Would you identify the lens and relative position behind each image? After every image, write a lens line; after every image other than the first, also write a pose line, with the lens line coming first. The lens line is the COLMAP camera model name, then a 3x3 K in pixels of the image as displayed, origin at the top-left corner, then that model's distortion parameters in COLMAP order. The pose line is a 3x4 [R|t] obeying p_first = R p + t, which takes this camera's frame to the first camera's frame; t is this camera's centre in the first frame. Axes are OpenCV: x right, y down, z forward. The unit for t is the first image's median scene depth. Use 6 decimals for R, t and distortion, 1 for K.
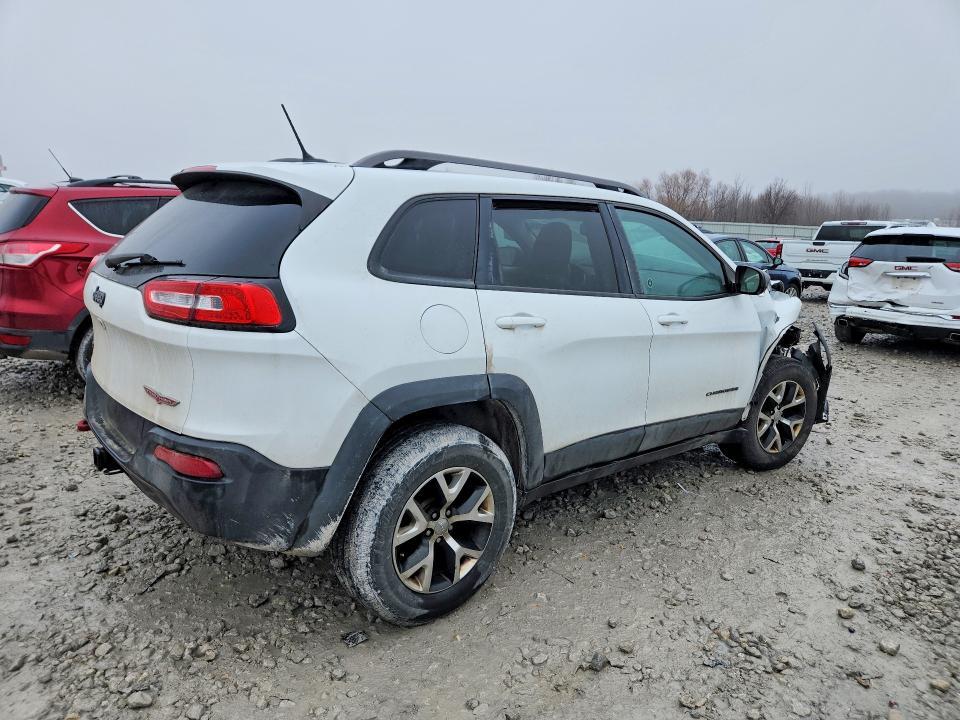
lens RADIAL K [[651.8, 0, 479.4], [0, 651.8, 354.8], [0, 0, 1]] dist [0.093054, -0.076396]
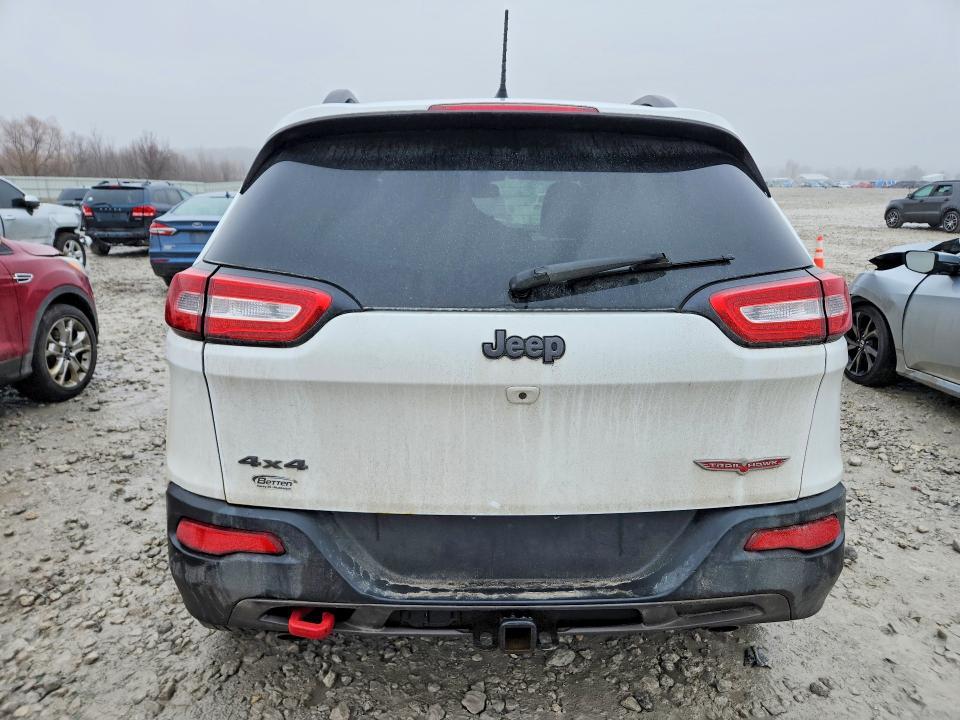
lens RADIAL K [[651.8, 0, 479.4], [0, 651.8, 354.8], [0, 0, 1]] dist [0.093054, -0.076396]
pose [[0.627861, -0.232126, 0.742905, -0.878730], [0.183896, 0.971709, 0.148199, -0.149785], [-0.756289, 0.043570, 0.652785, 0.601178]]
